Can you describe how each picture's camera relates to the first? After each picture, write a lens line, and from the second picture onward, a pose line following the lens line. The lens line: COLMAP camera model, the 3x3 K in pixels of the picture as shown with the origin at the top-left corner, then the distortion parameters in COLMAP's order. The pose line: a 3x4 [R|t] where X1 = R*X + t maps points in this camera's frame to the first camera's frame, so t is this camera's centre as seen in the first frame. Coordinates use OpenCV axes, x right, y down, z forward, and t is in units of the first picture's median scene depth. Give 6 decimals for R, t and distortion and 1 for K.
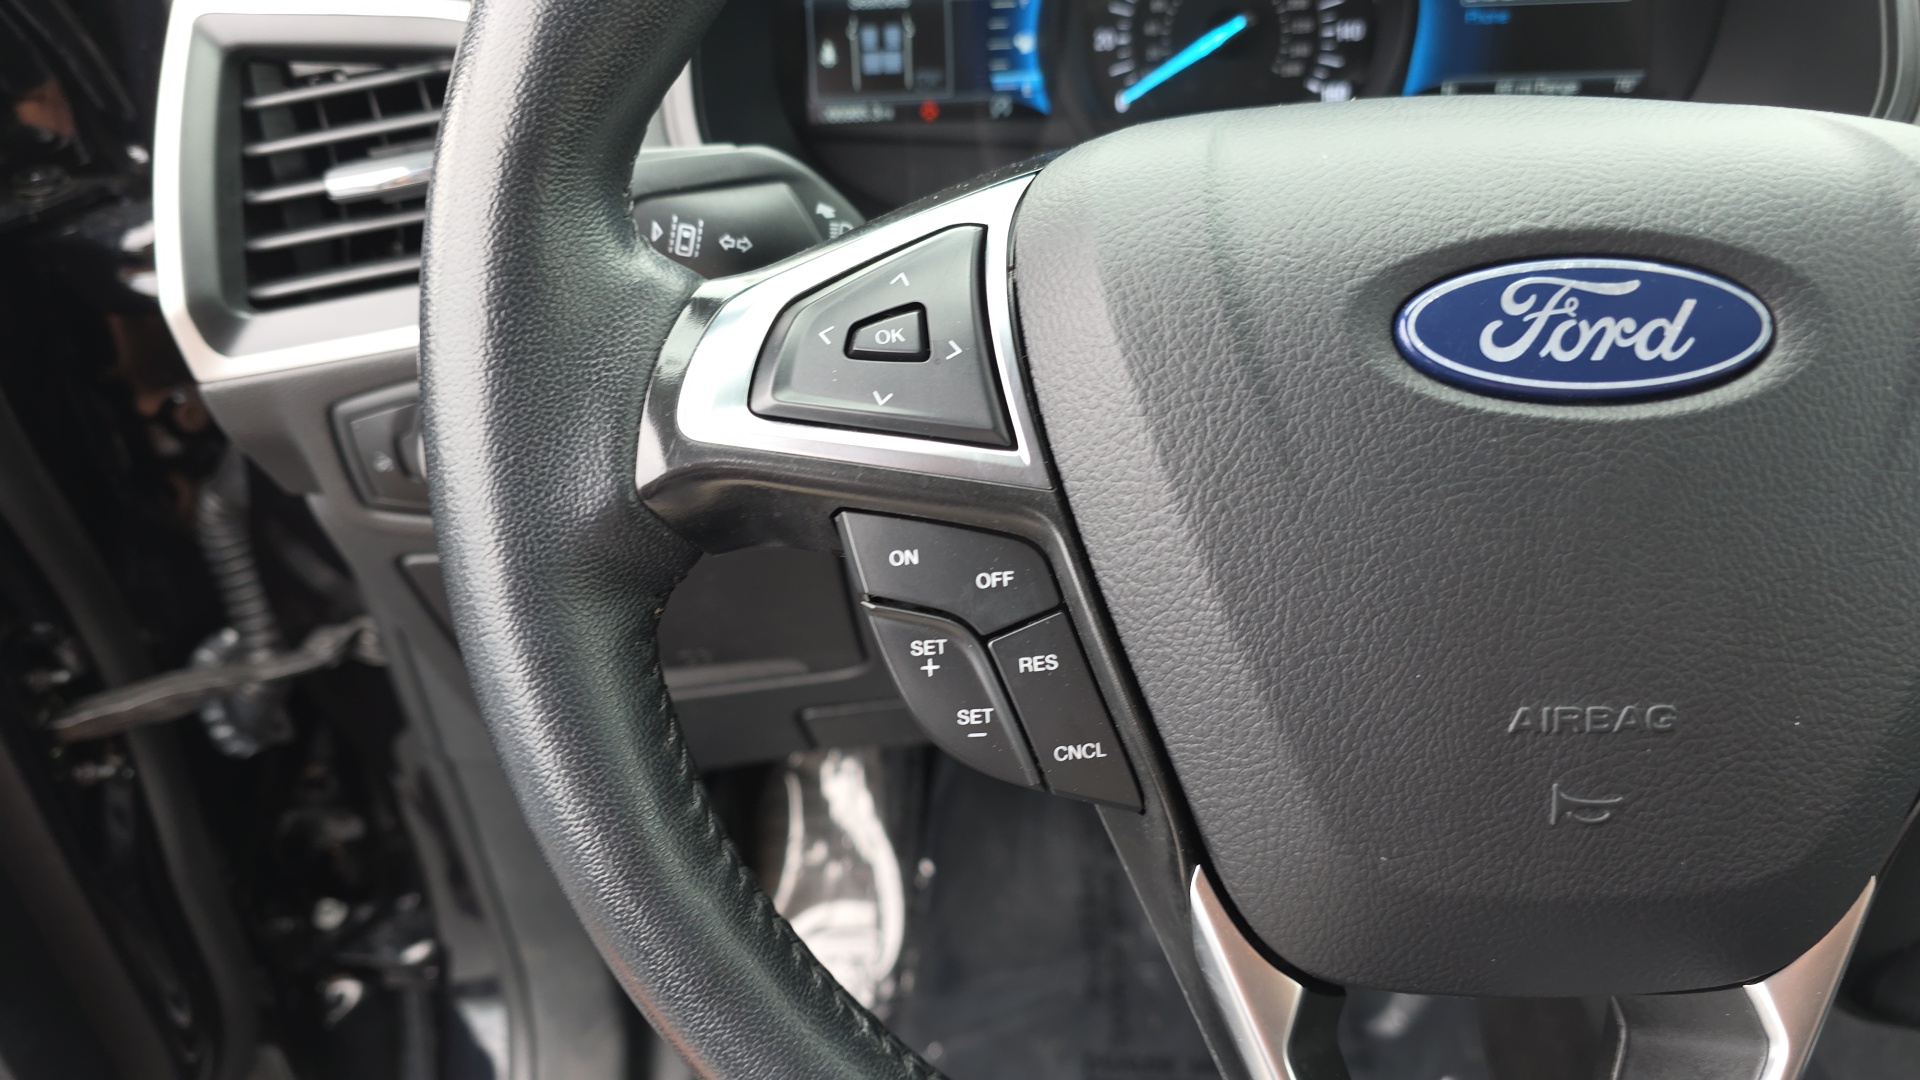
lens RADIAL K [[1340.8, 0, 952.3], [0, 1340.8, 545.0], [0, 0, 1]] dist [0.004814, -0.031106]
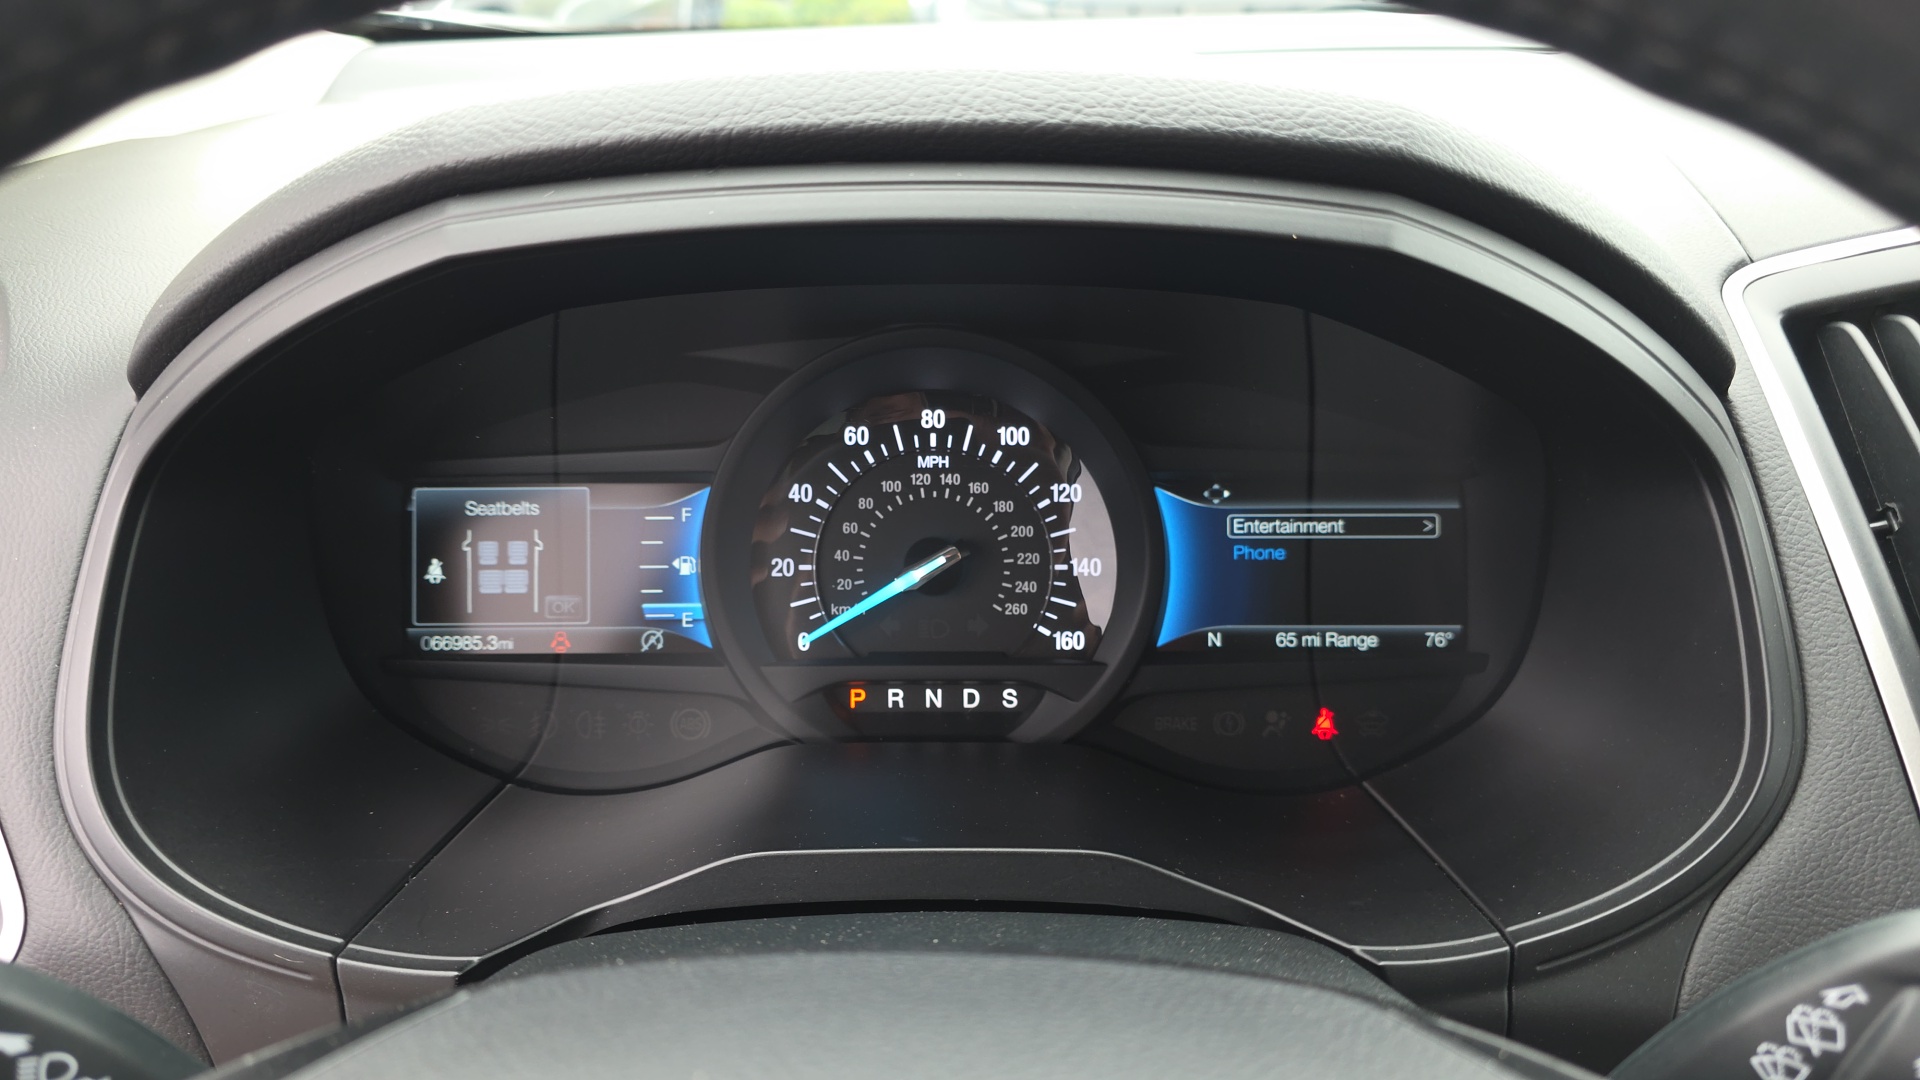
lens RADIAL K [[1300.2, 0, 947.7], [0, 1300.2, 538.0], [0, 0, 1]] dist [0.057465, -0.069704]
pose [[0.999454, 0.030953, 0.011567, 0.366433], [-0.027746, 0.976237, -0.214920, -0.415181], [-0.017945, 0.214481, 0.976563, 0.430602]]
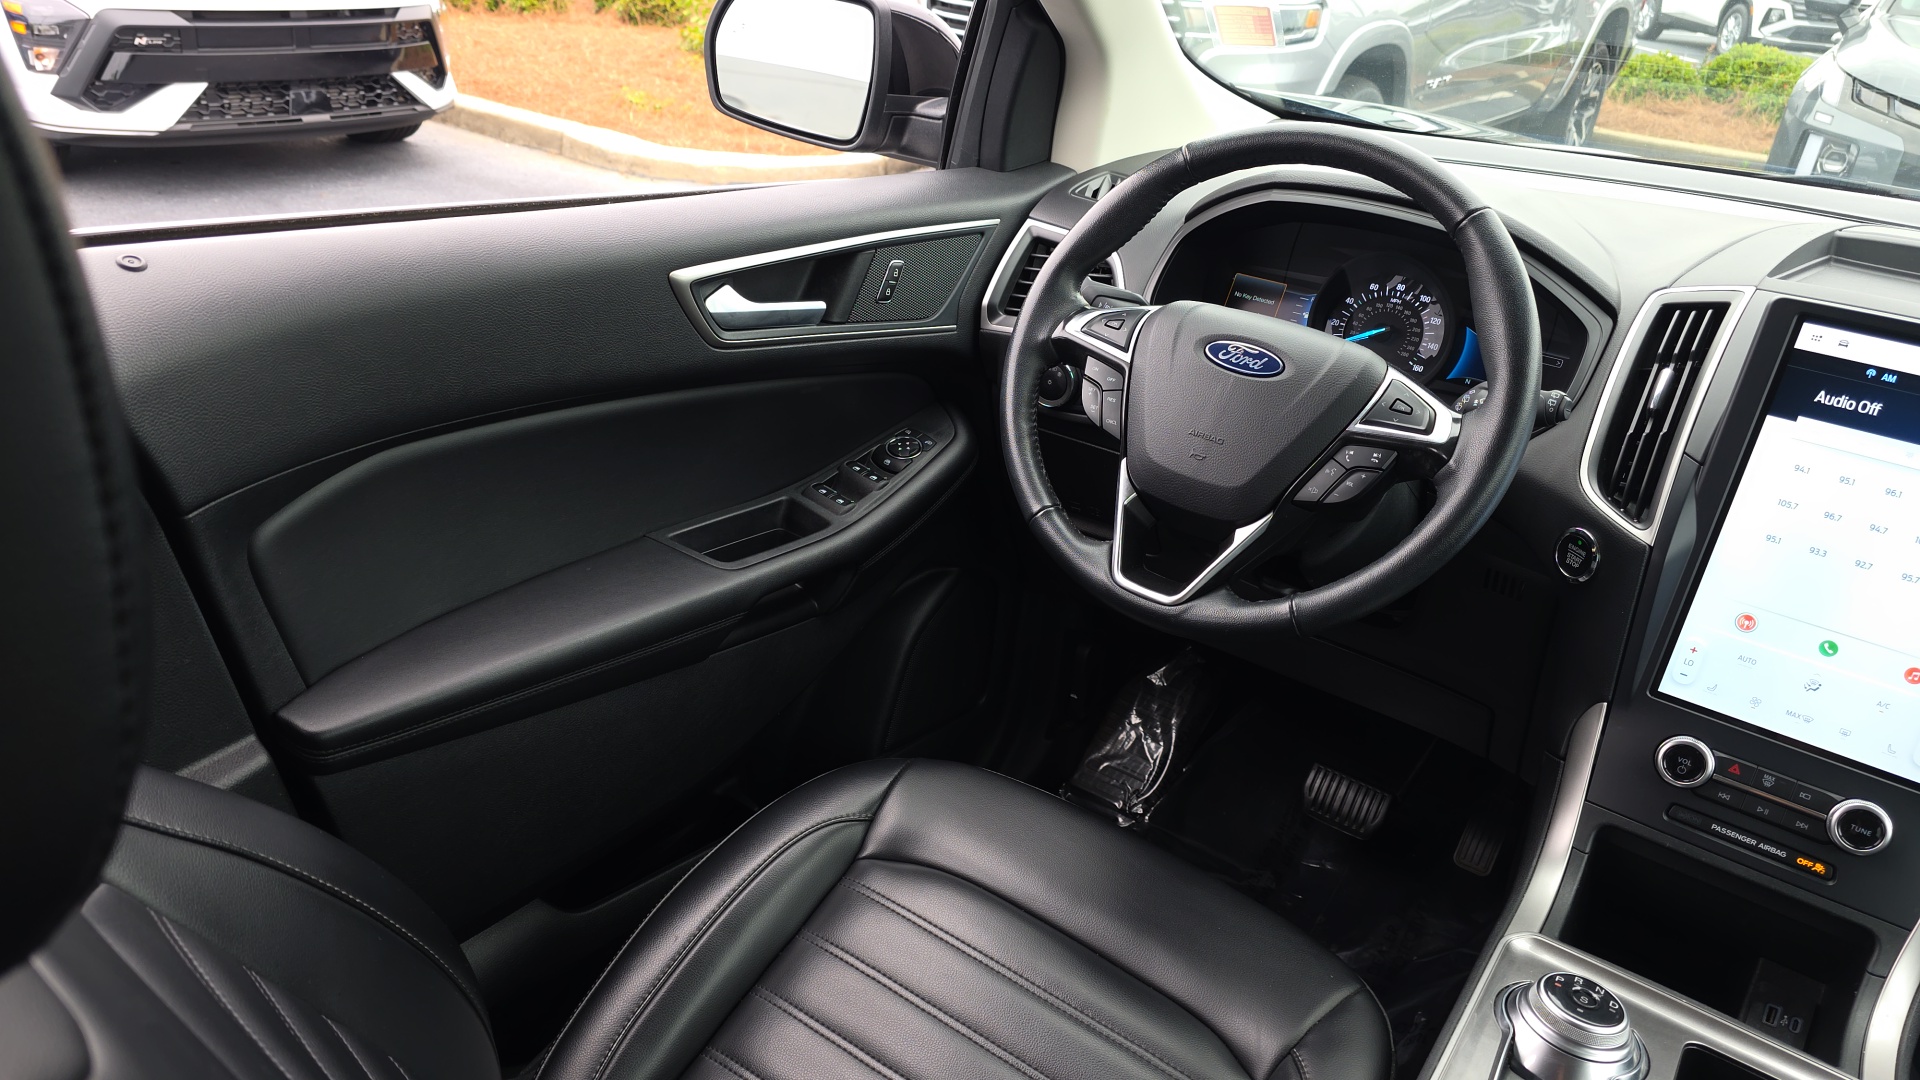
lens RADIAL K [[1294.0, 0, 934.8], [0, 1294.0, 543.4], [0, 0, 1]] dist [0.056983, -0.065025]
pose [[0.792530, 0.359161, -0.492848, 1.559714], [-0.448988, 0.890549, -0.073017, 0.902526], [0.412681, 0.279151, 0.867047, -2.326943]]
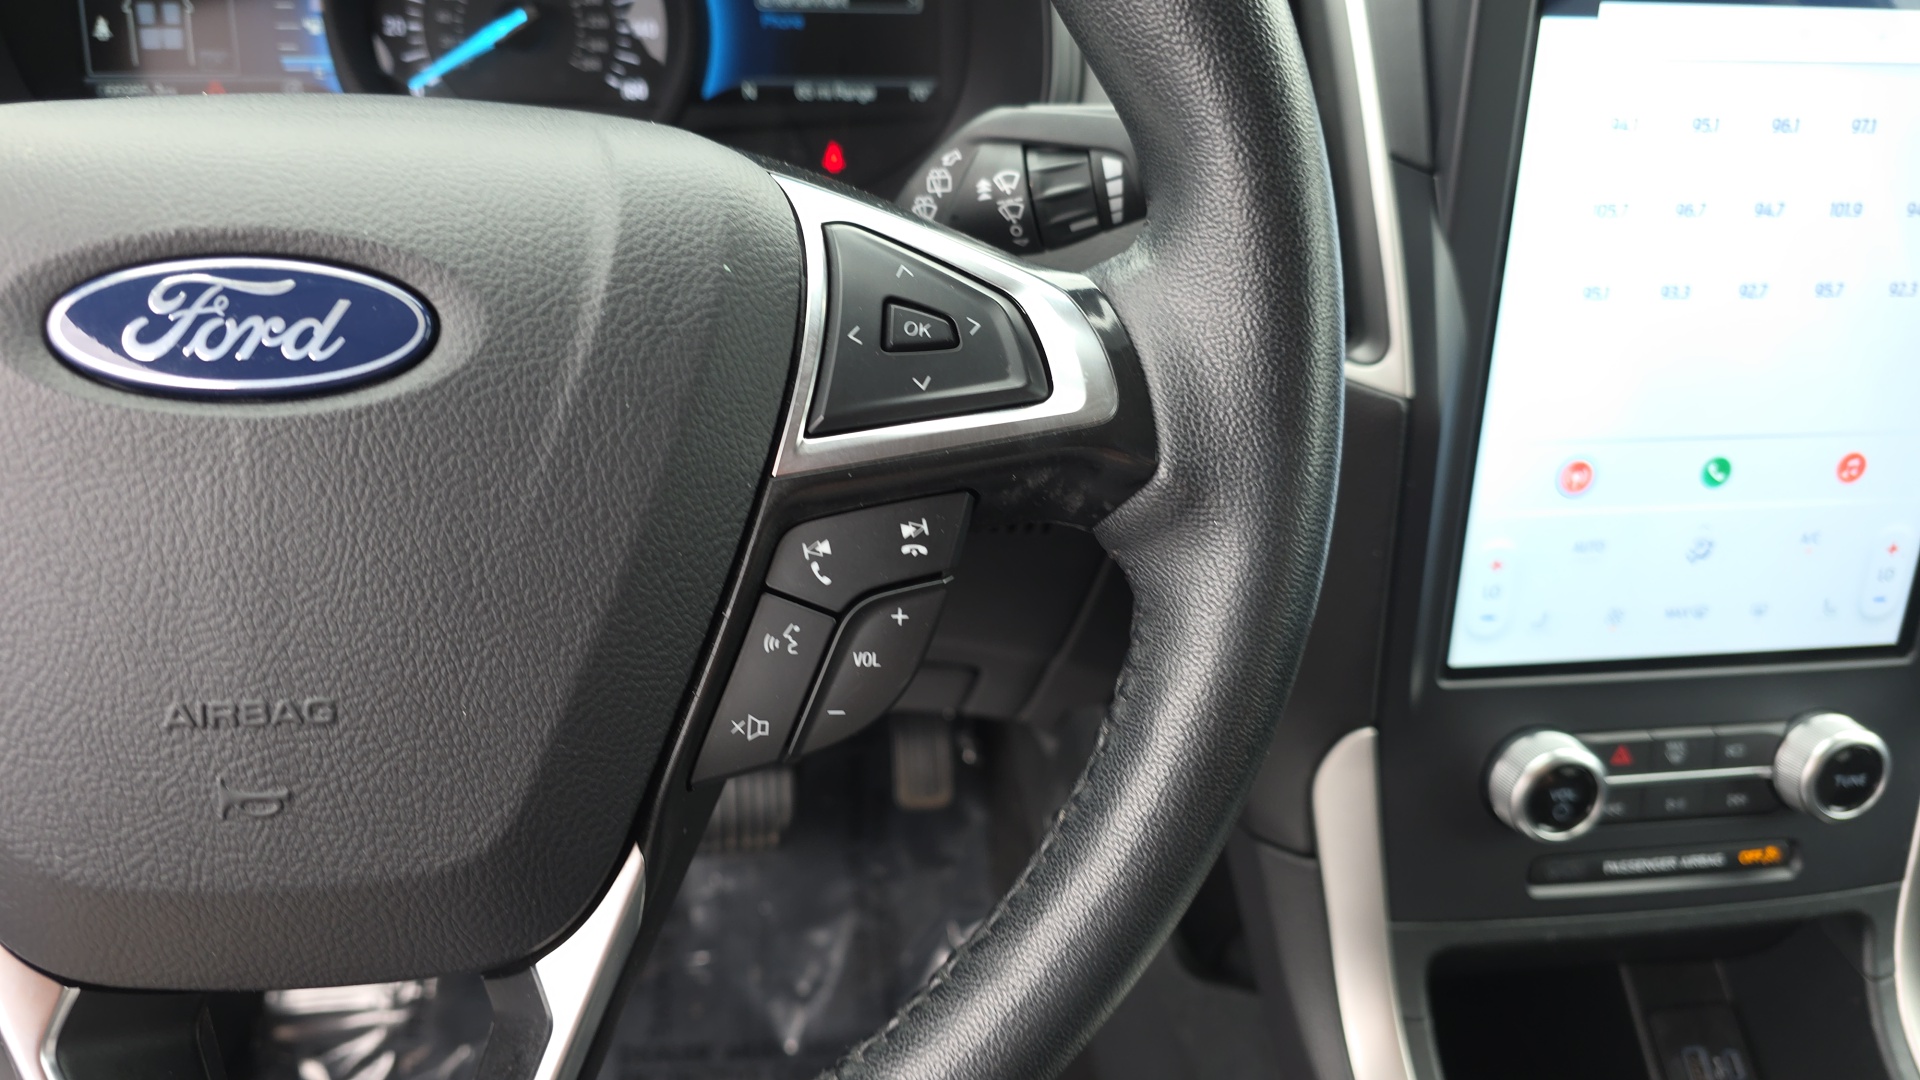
lens RADIAL K [[1341.1, 0, 928.5], [0, 1341.1, 534.7], [0, 0, 1]] dist [-0.006601, -0.007524]
pose [[0.989959, -0.003531, 0.141311, 0.654849], [0.003357, 0.999993, 0.001466, -0.003615], [-0.141316, -0.000977, 0.989964, -0.057702]]
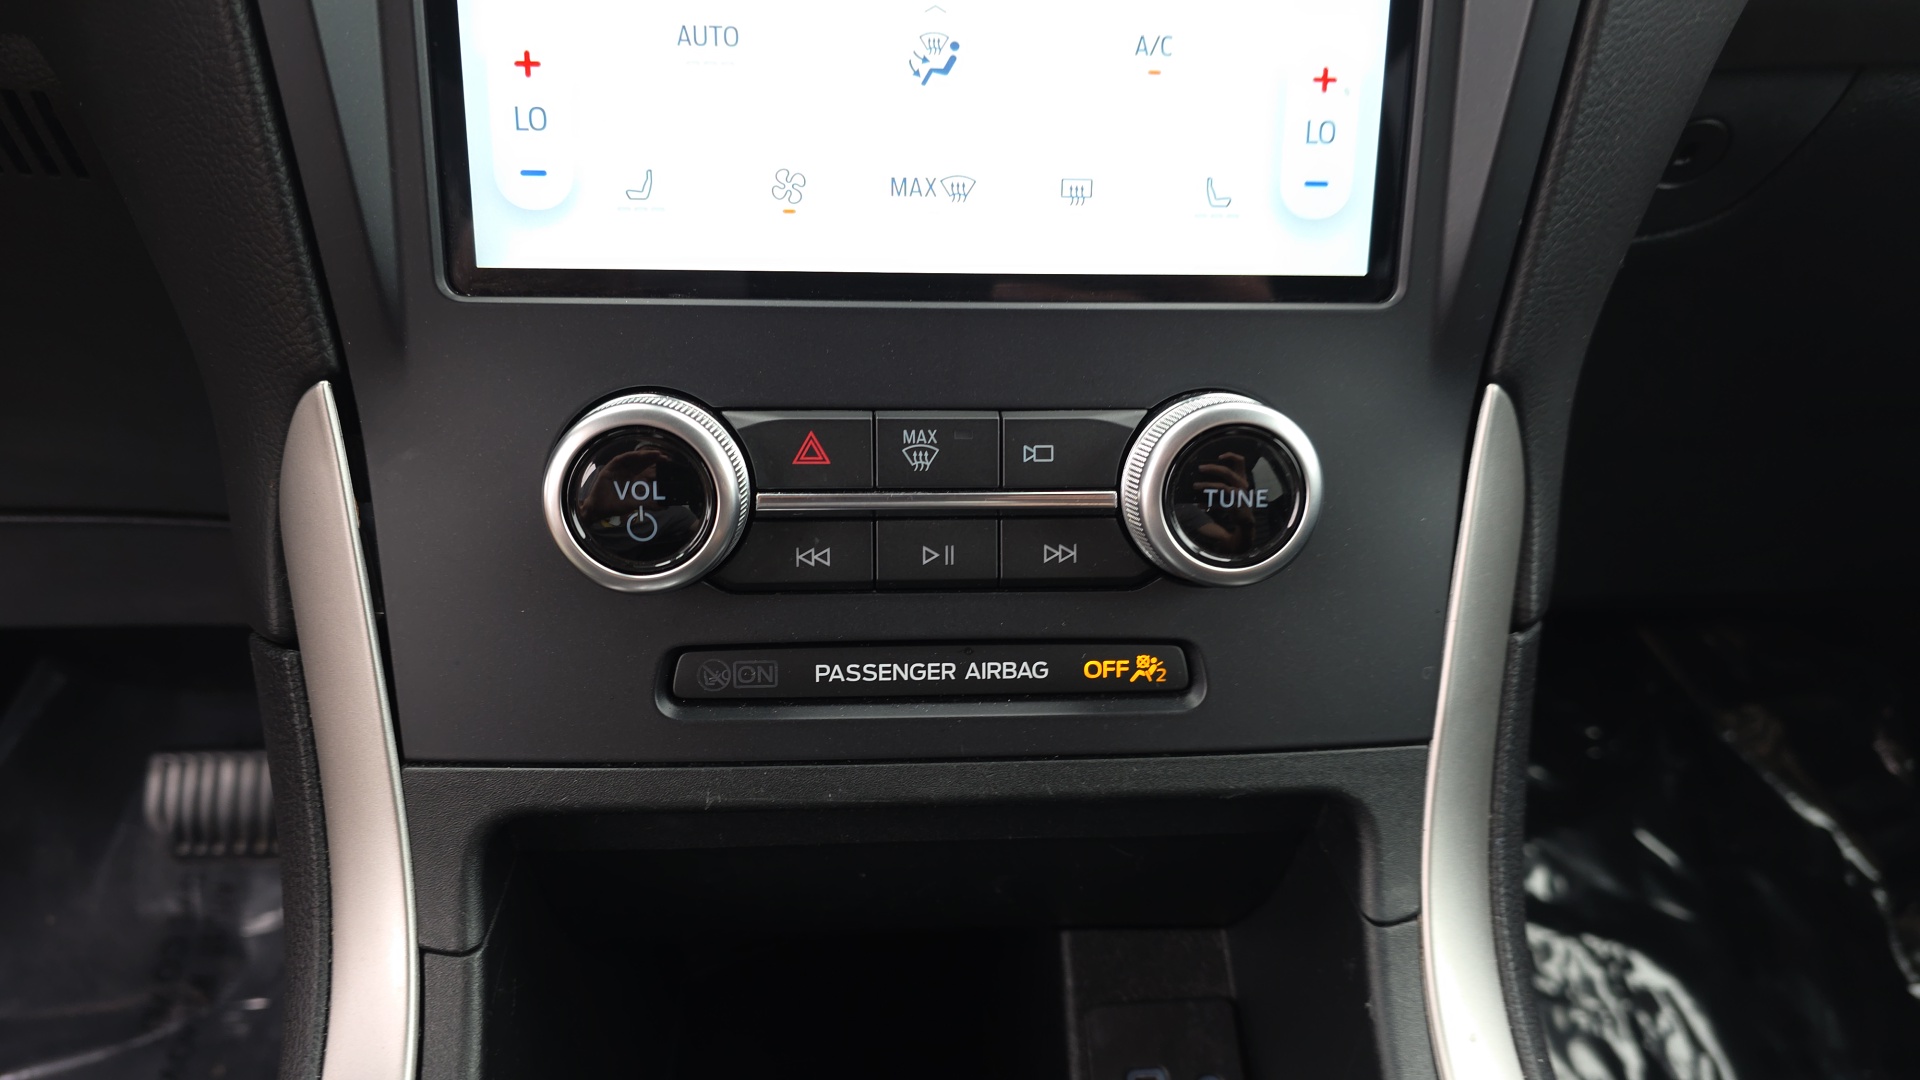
lens RADIAL K [[1325.9, 0, 960.3], [0, 1325.9, 569.6], [0, 0, 1]] dist [0.056859, -0.059963]
pose [[0.994132, 0.027316, 0.104671, 1.740374], [-0.018997, 0.996641, -0.079664, 0.422141], [-0.106495, 0.077208, 0.991311, 0.570780]]
